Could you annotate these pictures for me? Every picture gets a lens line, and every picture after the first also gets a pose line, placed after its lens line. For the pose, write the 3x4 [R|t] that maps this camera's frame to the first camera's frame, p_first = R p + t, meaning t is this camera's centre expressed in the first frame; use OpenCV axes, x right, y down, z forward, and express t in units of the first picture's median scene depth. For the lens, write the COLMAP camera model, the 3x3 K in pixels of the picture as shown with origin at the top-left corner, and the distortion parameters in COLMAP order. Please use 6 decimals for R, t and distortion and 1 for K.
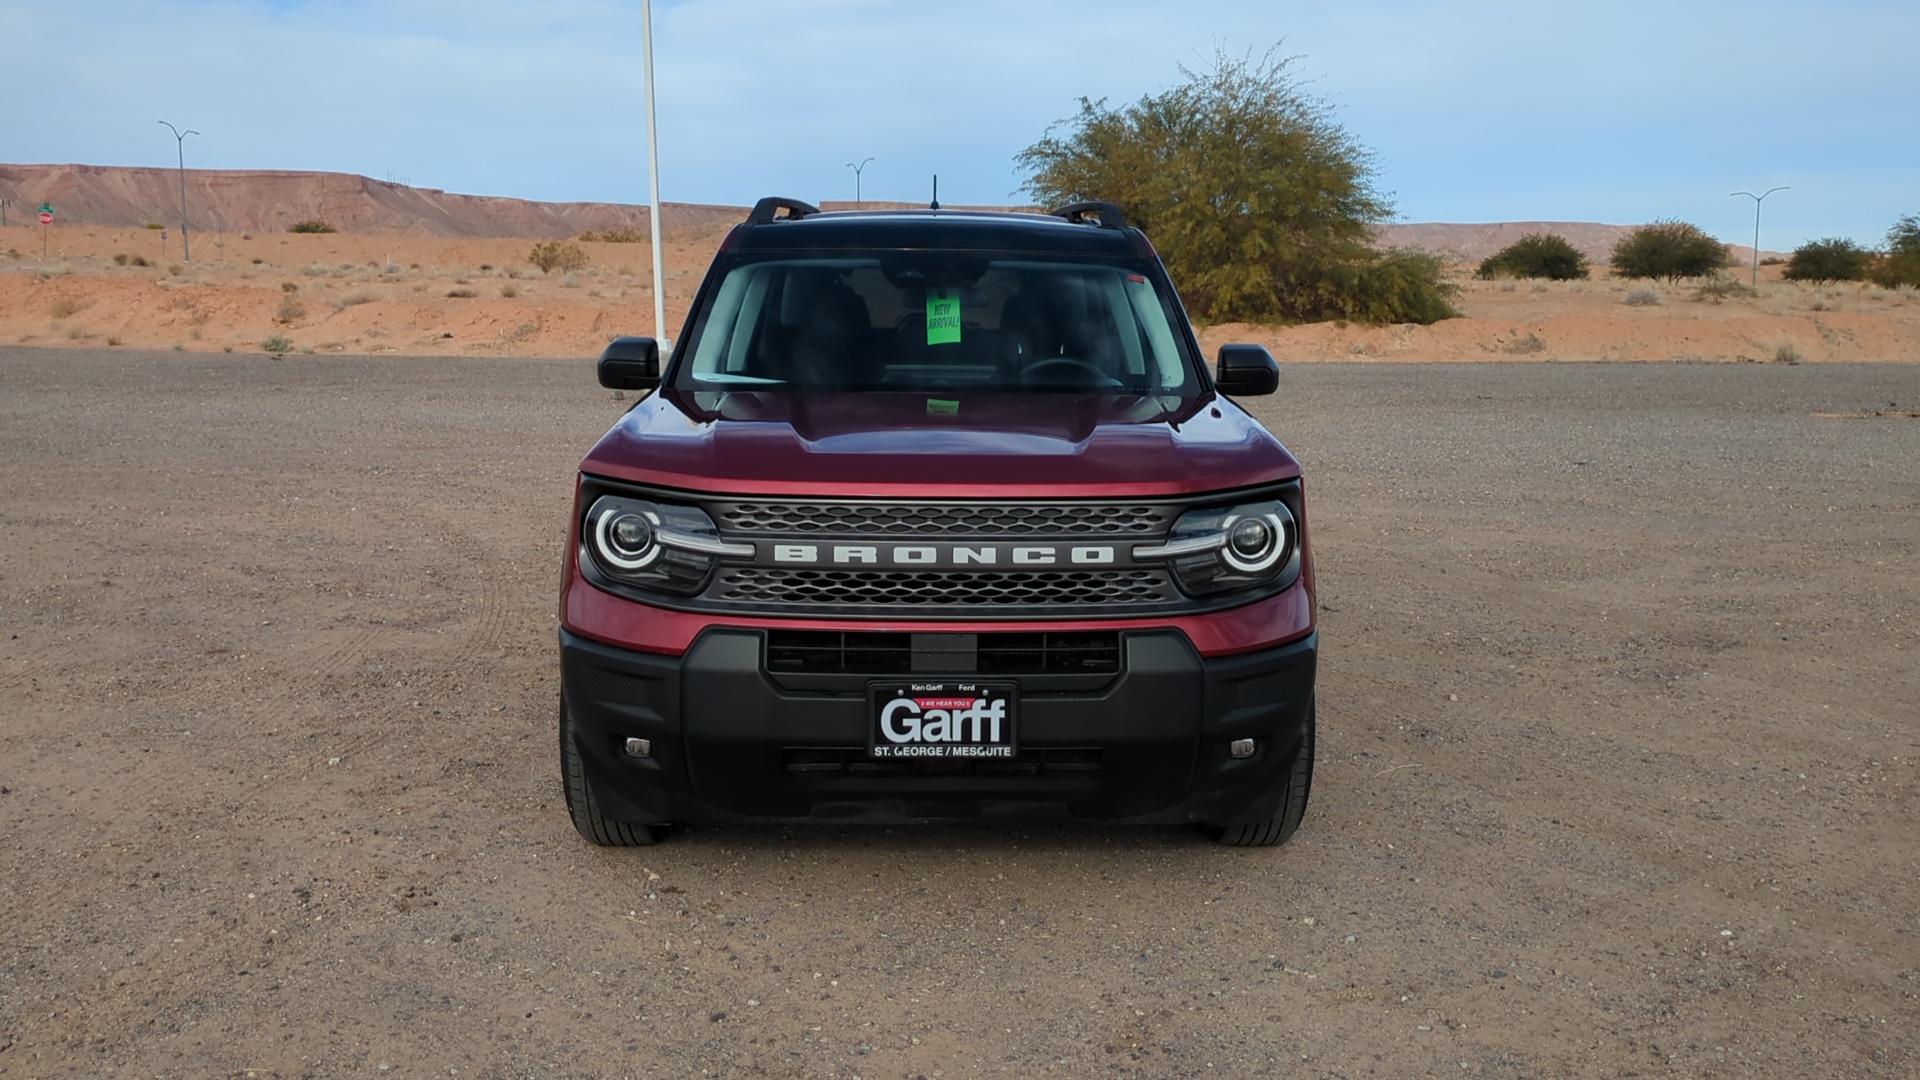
lens RADIAL K [[1644.3, 0, 971.2], [0, 1644.3, 538.7], [0, 0, 1]] dist [0.089083, -0.121115]
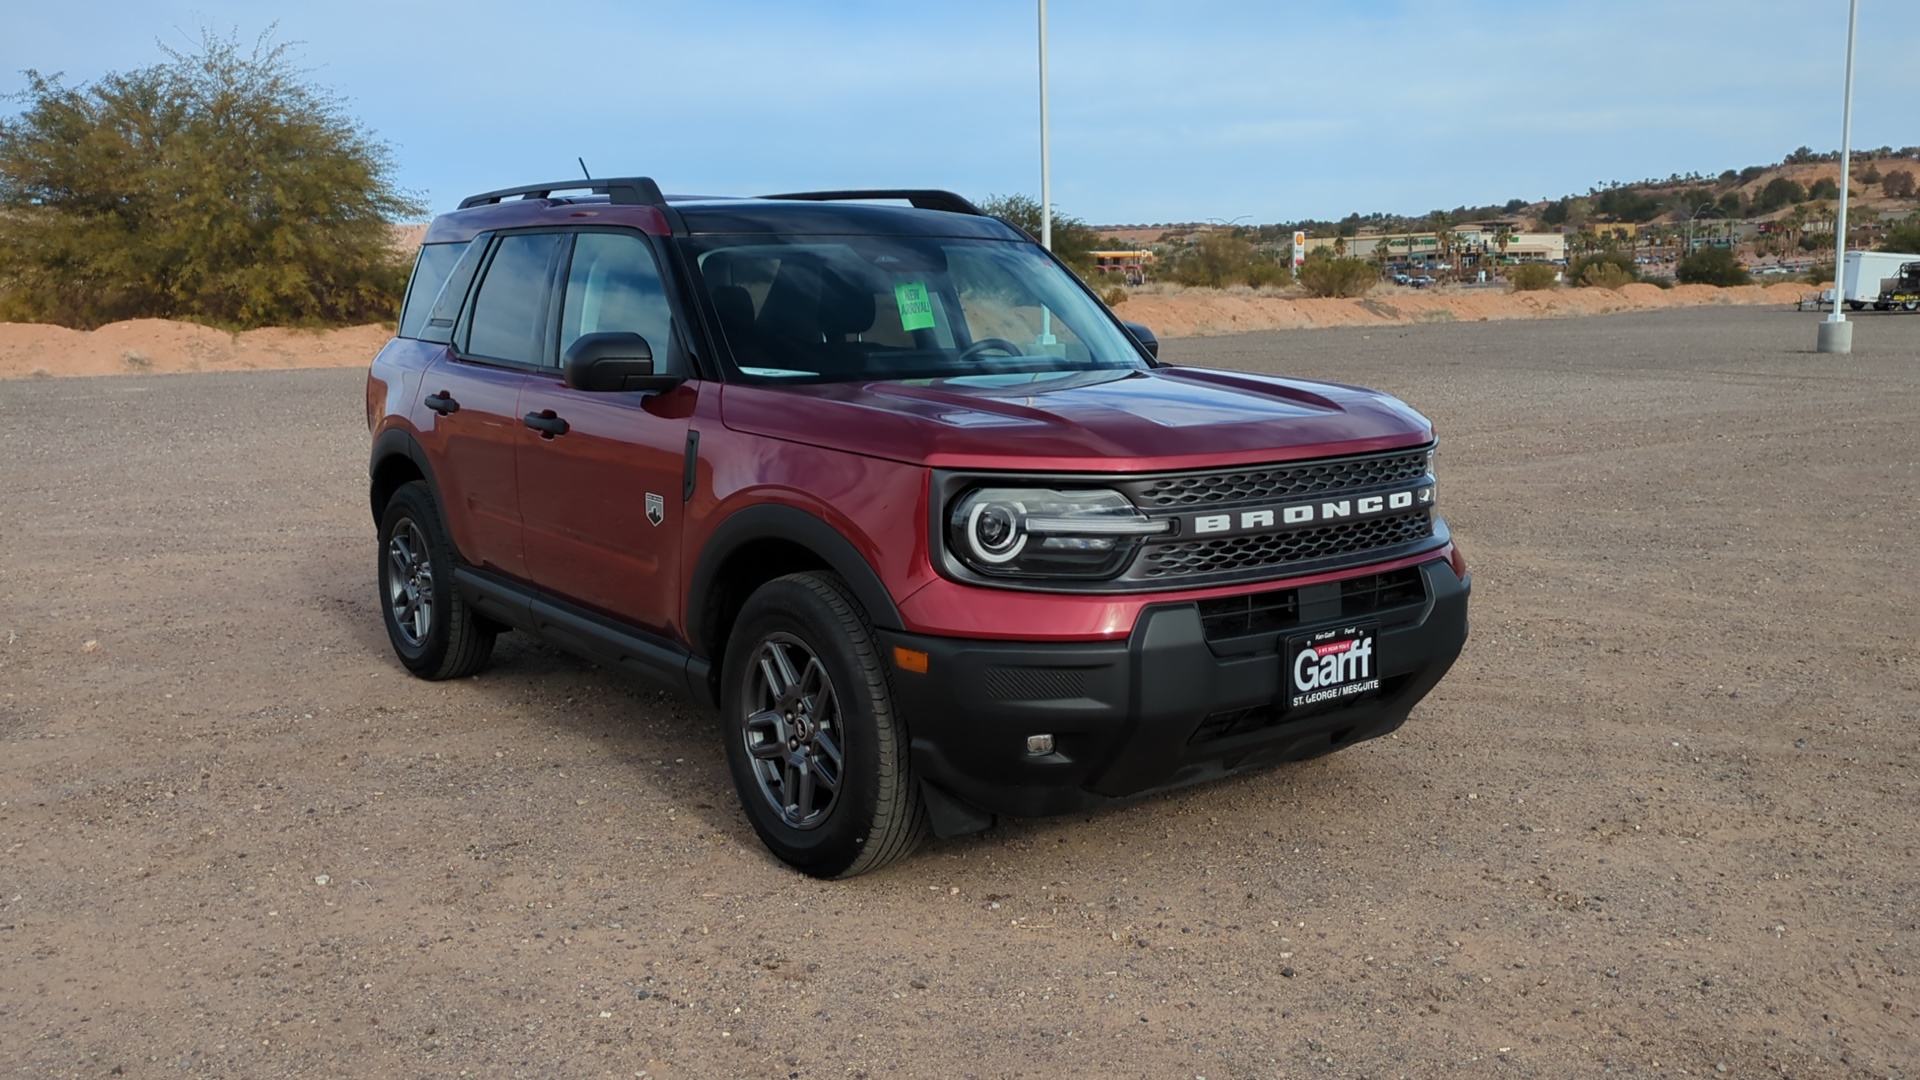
lens RADIAL K [[1644.3, 0, 971.2], [0, 1644.3, 538.7], [0, 0, 1]] dist [0.089083, -0.121115]
pose [[0.811838, -0.101065, 0.575069, -0.813441], [0.101845, 0.994318, 0.030969, -0.028787], [-0.574931, 0.033426, 0.817519, 0.245174]]
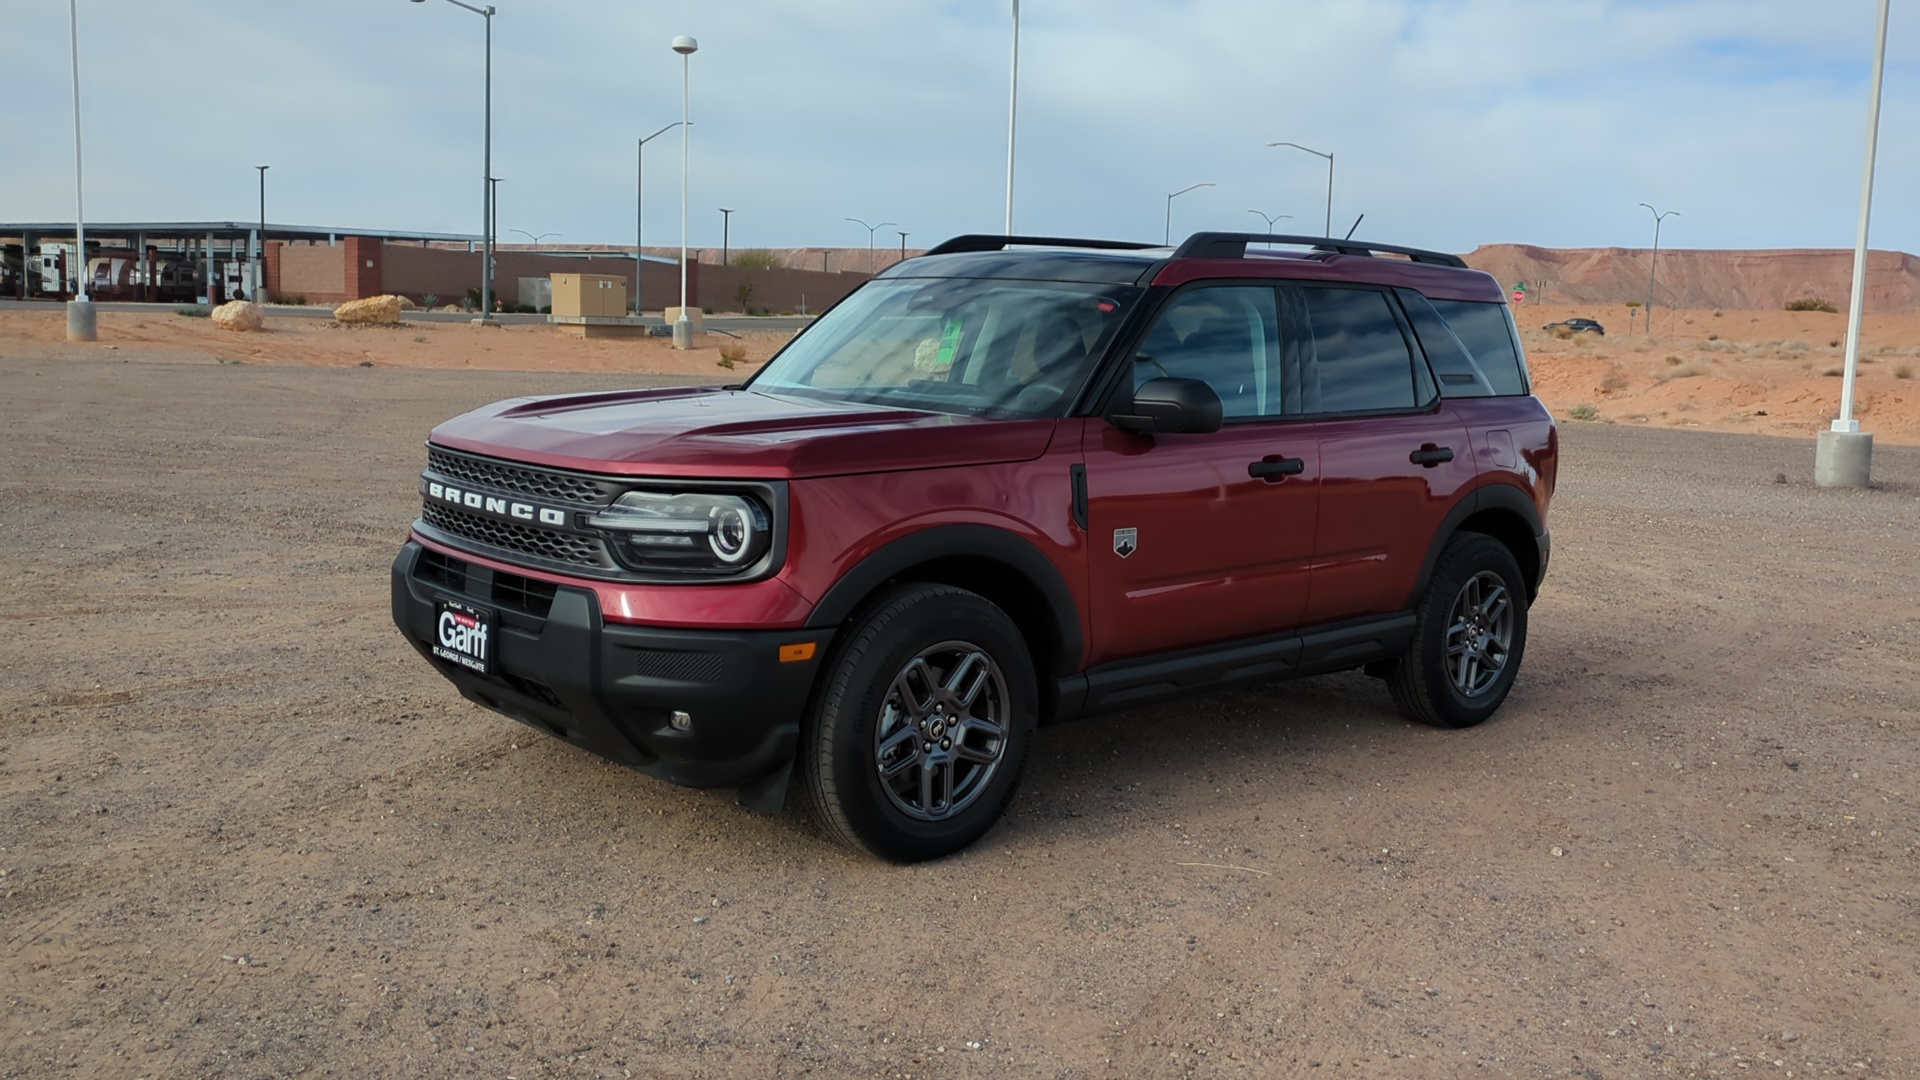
lens RADIAL K [[1644.3, 0, 971.2], [0, 1644.3, 538.7], [0, 0, 1]] dist [0.089083, -0.121115]
pose [[0.662422, 0.114786, -0.740284, 1.137036], [-0.148862, 0.988654, 0.020093, -0.042353], [0.734191, 0.096891, 0.671994, 0.429919]]
